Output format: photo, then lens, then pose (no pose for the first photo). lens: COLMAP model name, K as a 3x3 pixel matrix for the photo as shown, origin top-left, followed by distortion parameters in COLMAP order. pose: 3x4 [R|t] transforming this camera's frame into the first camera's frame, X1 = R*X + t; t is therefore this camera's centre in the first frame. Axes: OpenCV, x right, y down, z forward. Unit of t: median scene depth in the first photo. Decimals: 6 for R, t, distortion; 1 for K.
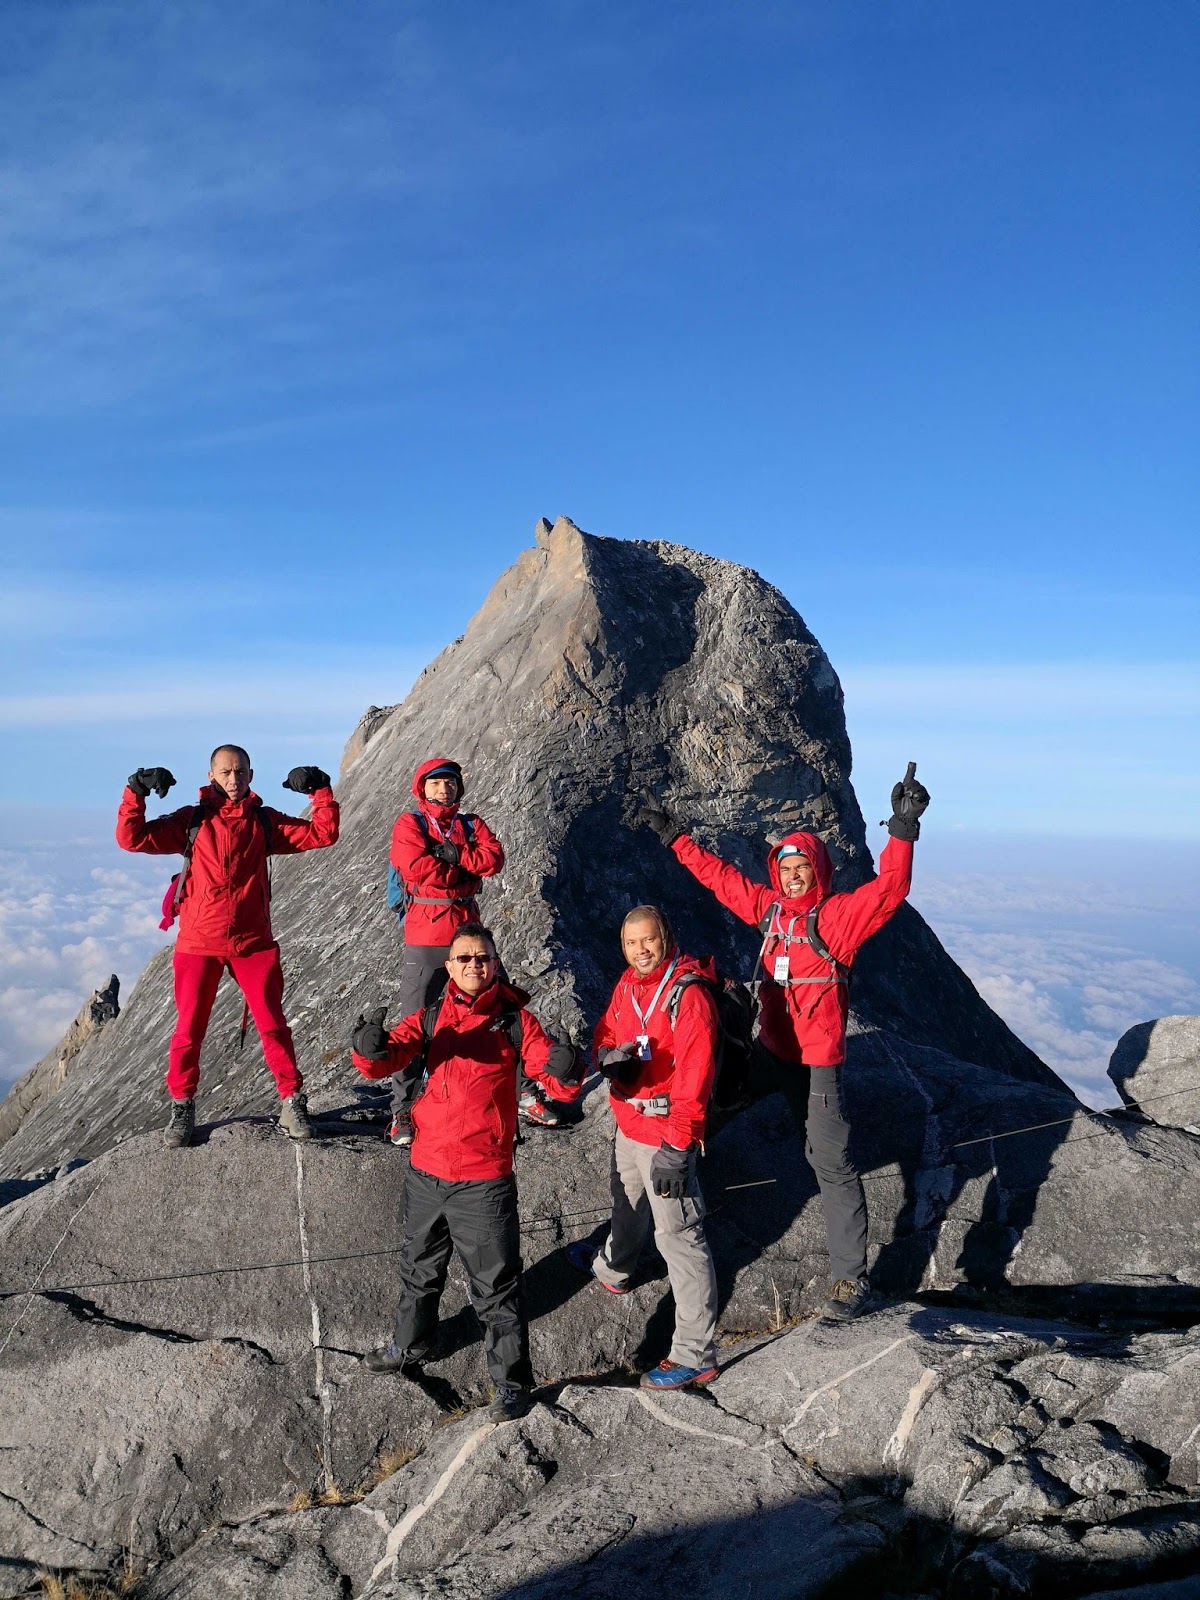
lens RADIAL K [[1281.1, 0, 600.0], [0, 1281.1, 800.0], [0, 0, 1]] dist [0.031122, -0.005316]
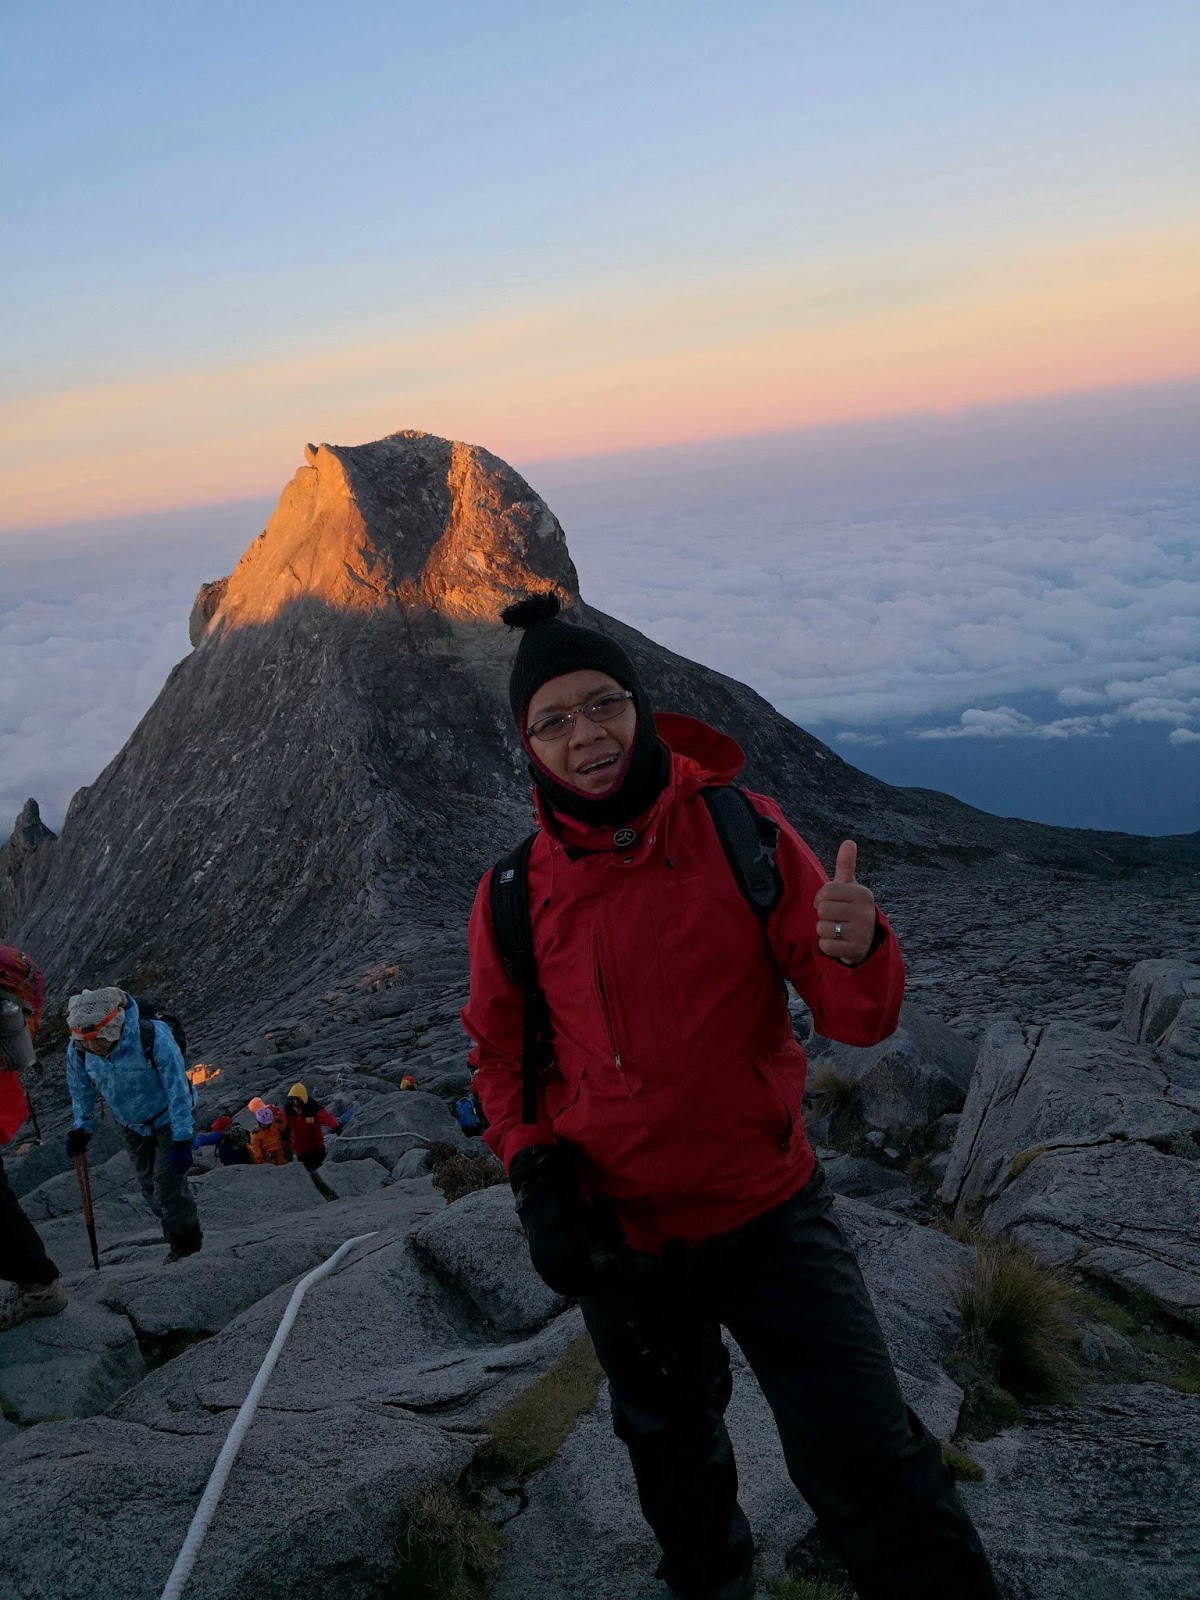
lens RADIAL K [[1281.1, 0, 600.0], [0, 1281.1, 800.0], [0, 0, 1]] dist [0.031122, -0.005316]
pose [[0.981895, -0.172927, 0.077327, 0.085068], [0.145985, 0.950919, 0.272841, -0.196015], [-0.120713, -0.256613, 0.958946, -0.376101]]
